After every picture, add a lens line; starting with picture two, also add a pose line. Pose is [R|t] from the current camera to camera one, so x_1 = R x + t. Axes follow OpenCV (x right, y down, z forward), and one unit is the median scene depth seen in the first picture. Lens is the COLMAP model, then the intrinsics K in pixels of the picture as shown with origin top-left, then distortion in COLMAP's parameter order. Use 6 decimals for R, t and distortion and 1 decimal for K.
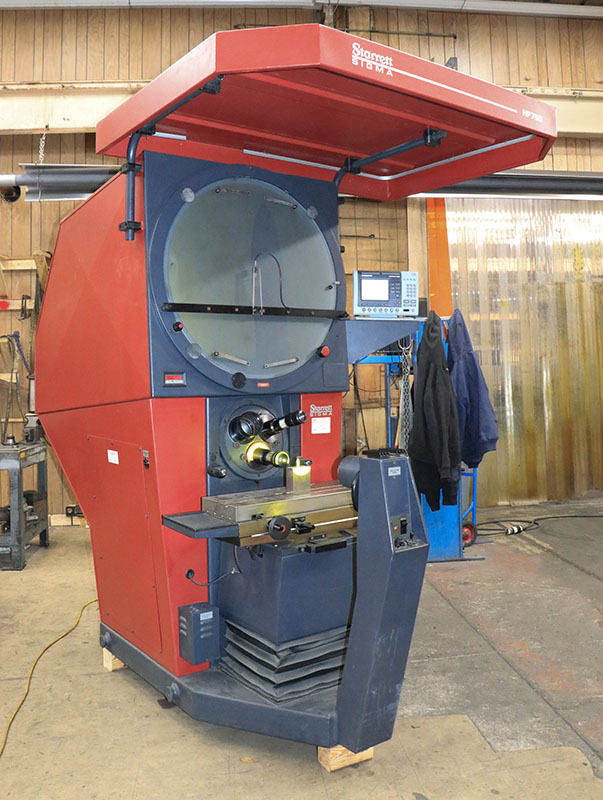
lens RADIAL K [[736.3, 0, 302.7], [0, 736.3, 352.3], [0, 0, 1]] dist [-0.160951, 0.128053]
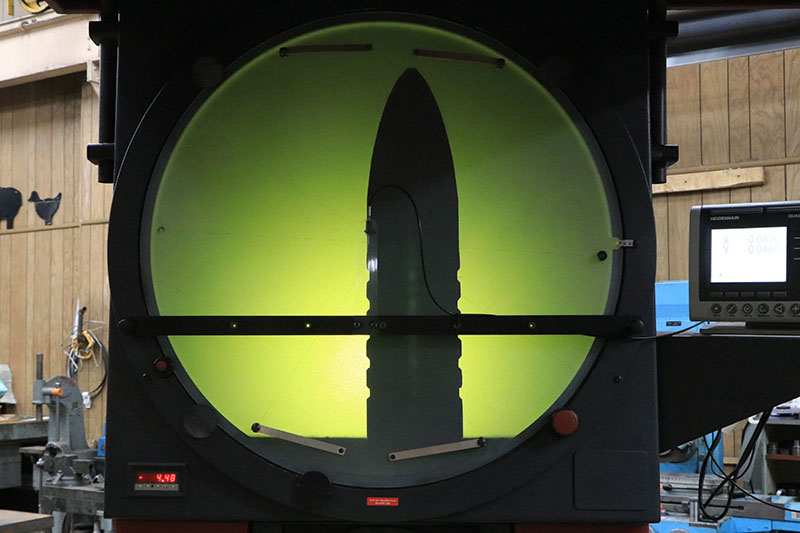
lens RADIAL K [[1064.9, 0, 400.0], [0, 1064.9, 266.5], [0, 0, 1]] dist [0.029018, 0.046411]
pose [[0.782629, -0.025796, -0.621954, 0.317431], [0.001066, 0.999195, -0.040102, -0.061713], [0.622488, 0.030722, 0.782026, 0.497776]]
